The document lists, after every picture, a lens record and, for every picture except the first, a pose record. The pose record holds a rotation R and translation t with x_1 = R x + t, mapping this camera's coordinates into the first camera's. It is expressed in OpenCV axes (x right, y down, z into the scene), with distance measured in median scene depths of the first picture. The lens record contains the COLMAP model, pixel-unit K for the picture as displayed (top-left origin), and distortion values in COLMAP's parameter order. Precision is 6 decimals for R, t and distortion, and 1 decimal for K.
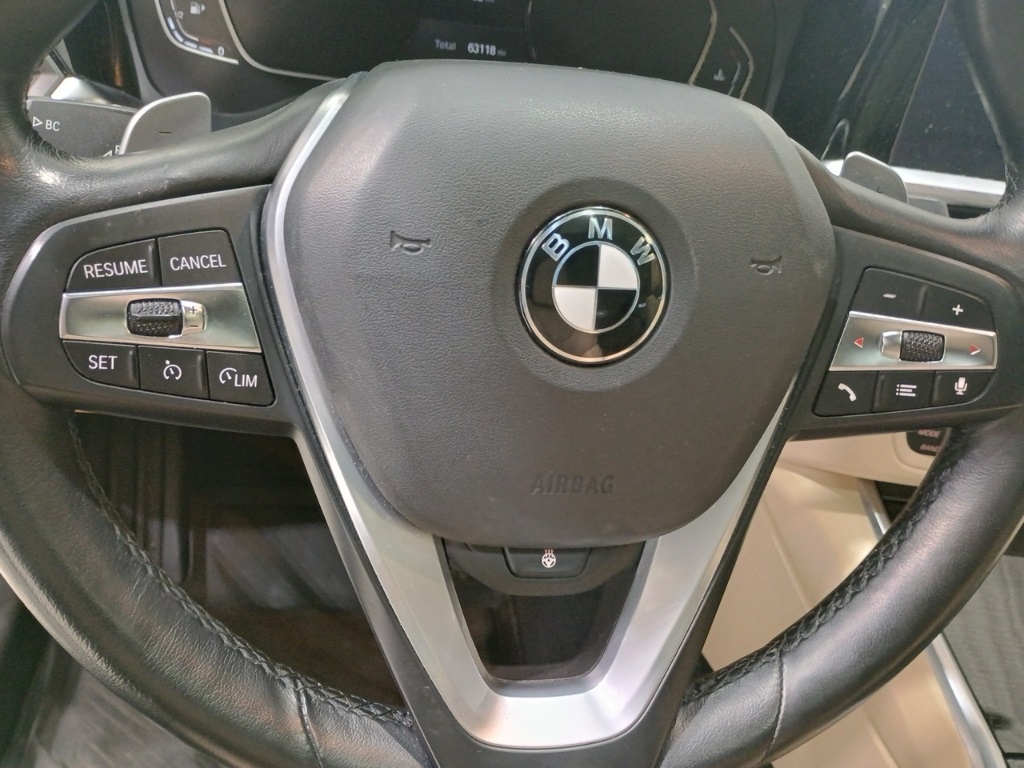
lens RADIAL K [[892.2, 0, 510.7], [0, 892.2, 390.8], [0, 0, 1]] dist [0.058529, -0.045795]
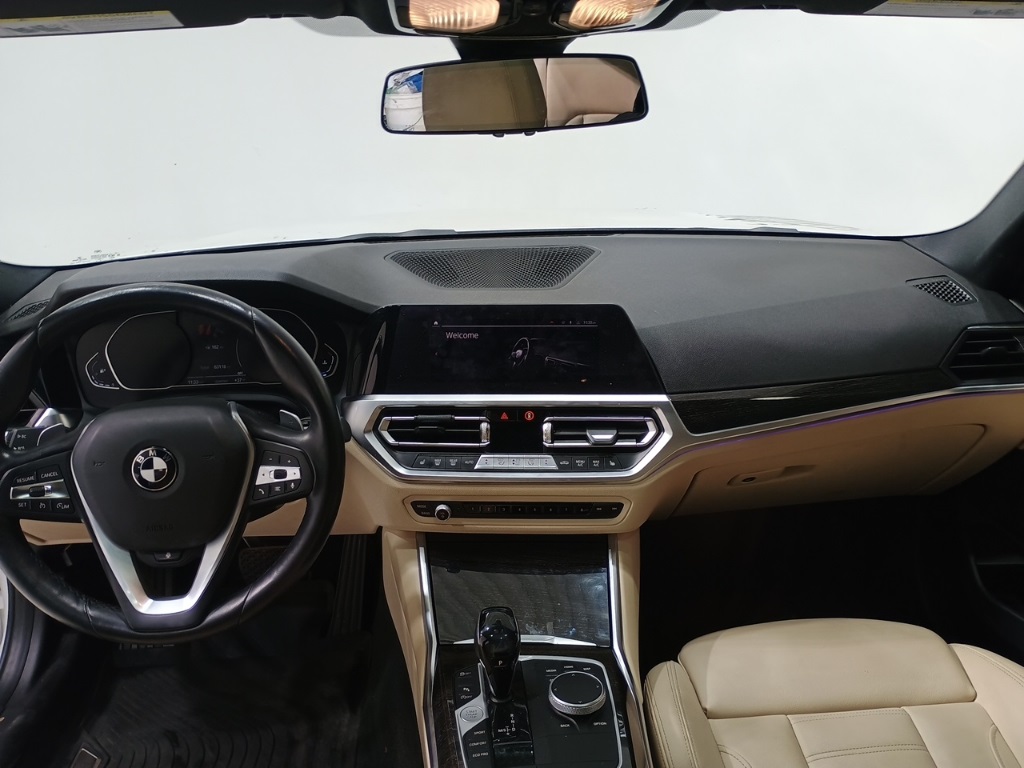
lens RADIAL K [[892.2, 0, 517.8], [0, 892.2, 376.2], [0, 0, 1]] dist [0.058529, -0.045795]
pose [[0.982246, -0.122694, -0.141913, 2.048210], [0.095625, 0.978278, -0.183926, 0.315273], [0.161397, 0.167091, 0.972642, -2.281539]]
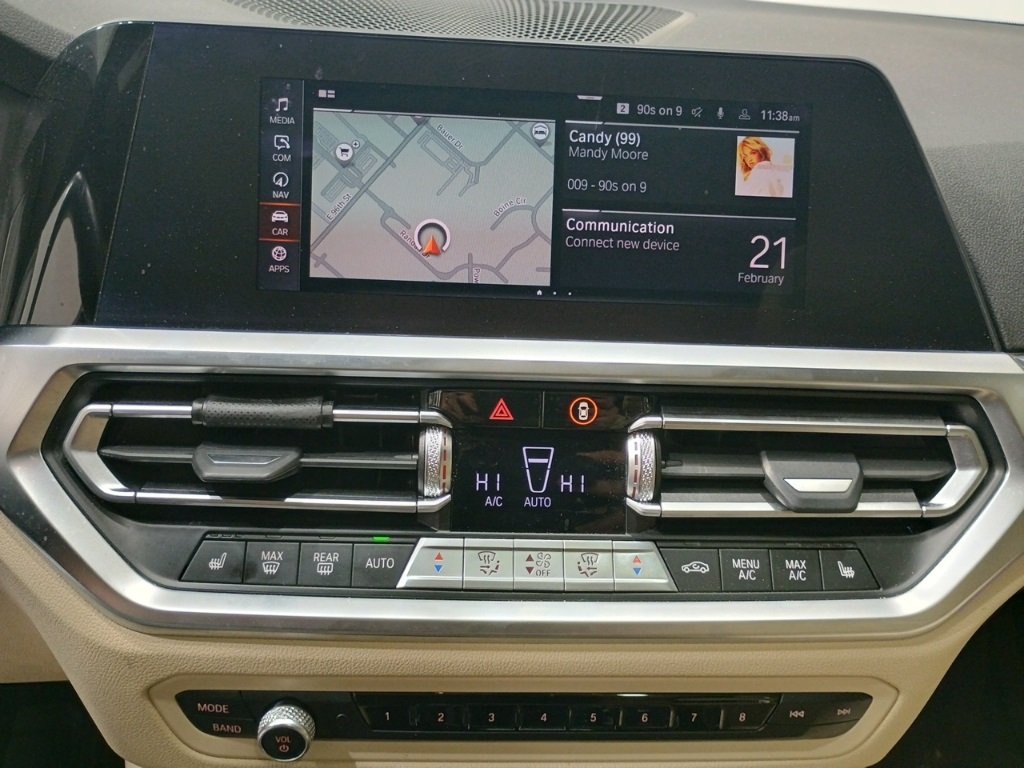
lens RADIAL K [[892.2, 0, 514.7], [0, 892.2, 381.3], [0, 0, 1]] dist [0.058529, -0.045795]
pose [[0.995545, -0.093296, -0.013641, 1.394534], [0.090911, 0.988166, -0.123546, -0.172251], [0.025006, 0.121755, 0.992245, 0.619943]]
